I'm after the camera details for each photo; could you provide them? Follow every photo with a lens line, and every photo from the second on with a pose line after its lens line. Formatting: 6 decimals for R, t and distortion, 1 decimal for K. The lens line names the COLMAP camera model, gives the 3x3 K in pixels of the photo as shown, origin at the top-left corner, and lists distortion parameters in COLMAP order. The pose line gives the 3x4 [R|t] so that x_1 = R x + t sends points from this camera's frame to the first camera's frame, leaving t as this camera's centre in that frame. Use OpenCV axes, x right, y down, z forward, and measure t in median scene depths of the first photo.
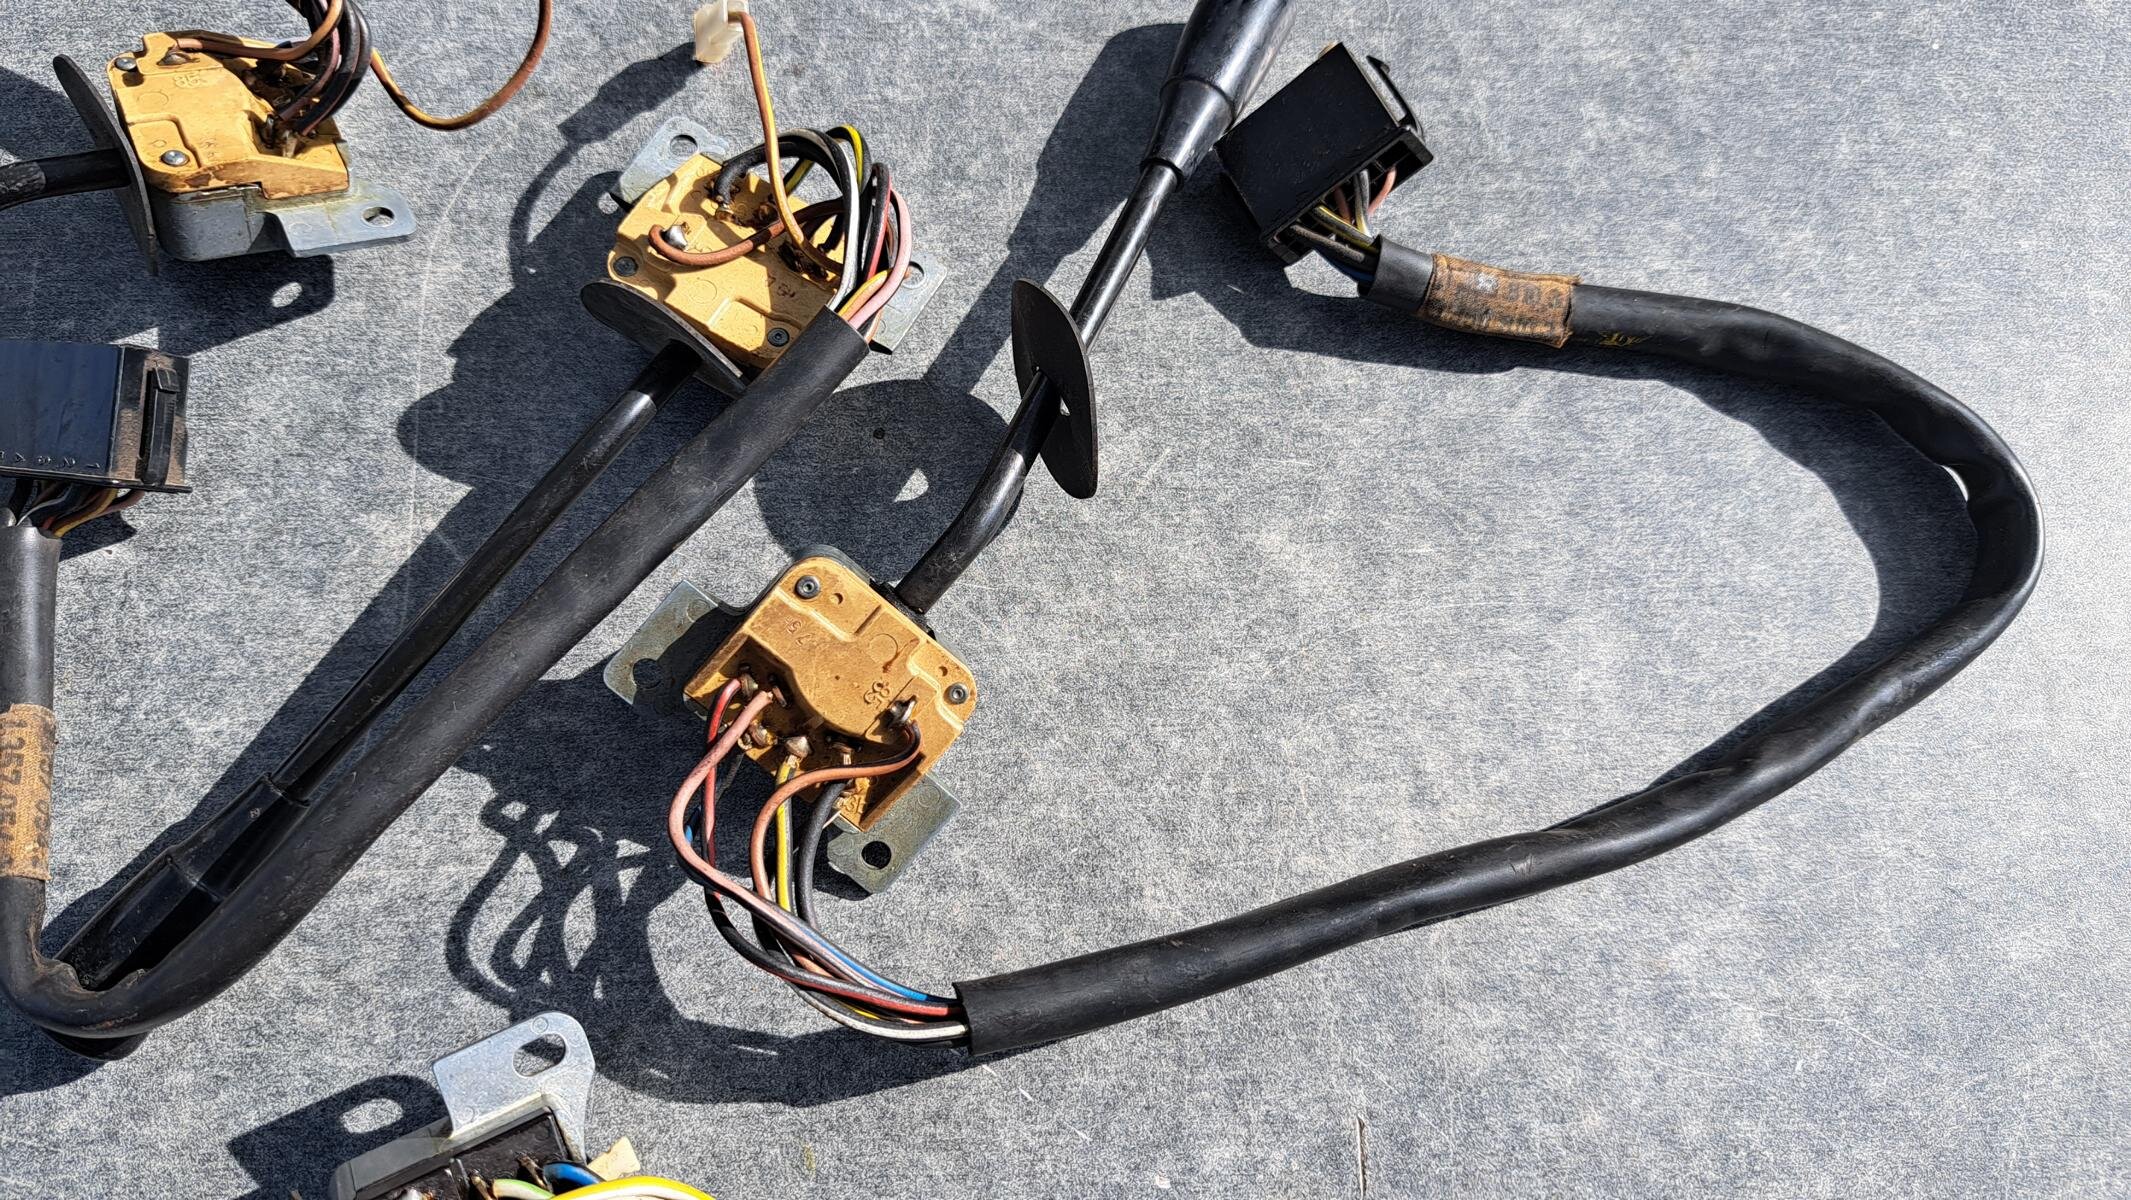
lens RADIAL K [[1420.5, 0, 1065.5], [0, 1420.5, 600.0], [0, 0, 1]] dist [0.010748, -0.038356]
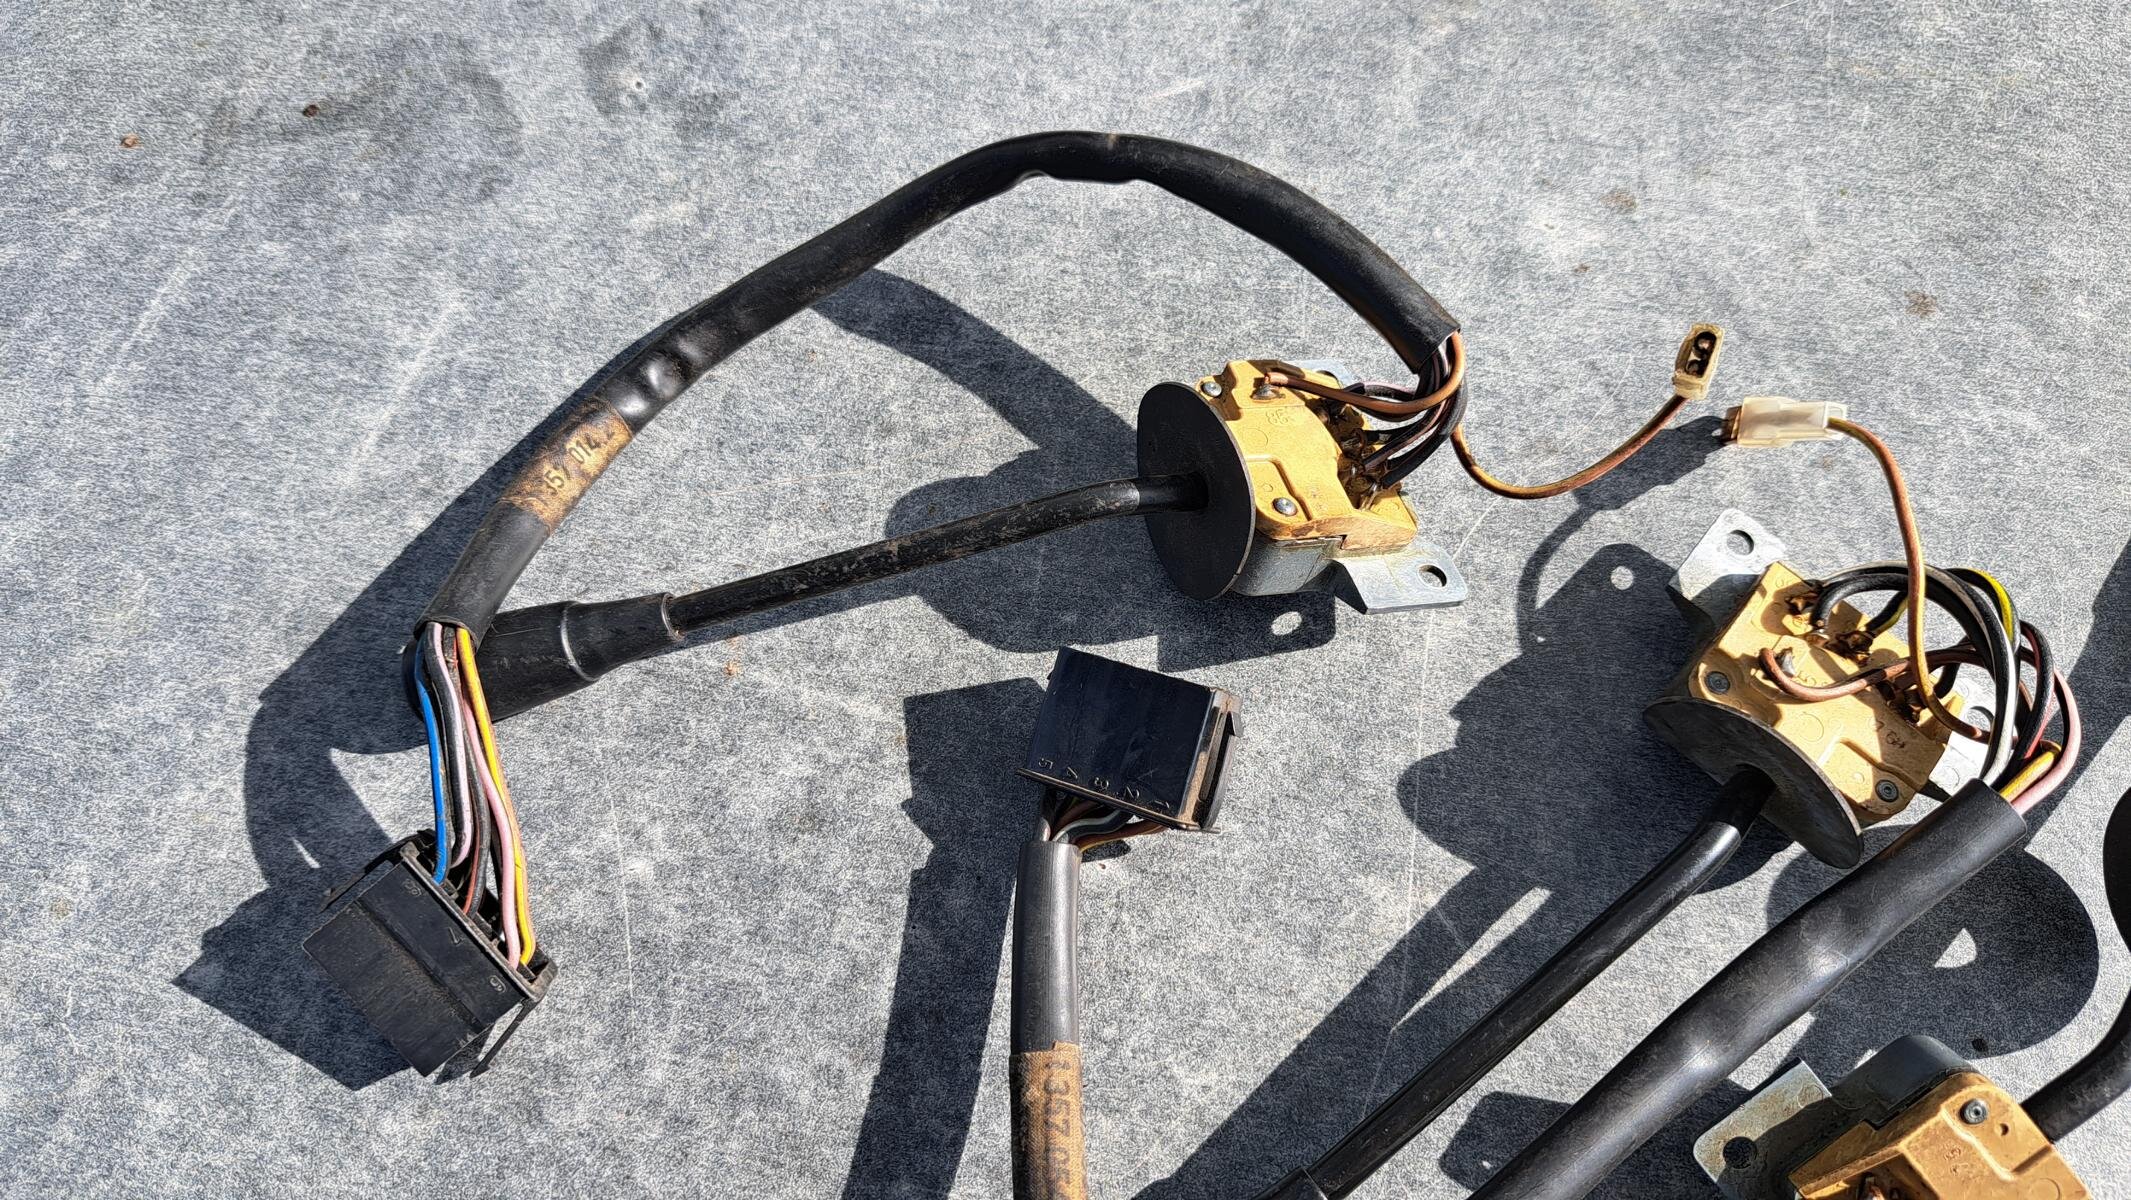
lens RADIAL K [[1420.5, 0, 1065.5], [0, 1420.5, 600.0], [0, 0, 1]] dist [0.010748, -0.038356]
pose [[0.973990, 0.165758, -0.154489, -0.573959], [-0.177489, 0.981946, -0.065421, -0.145572], [0.140855, 0.091140, 0.985826, 0.006641]]
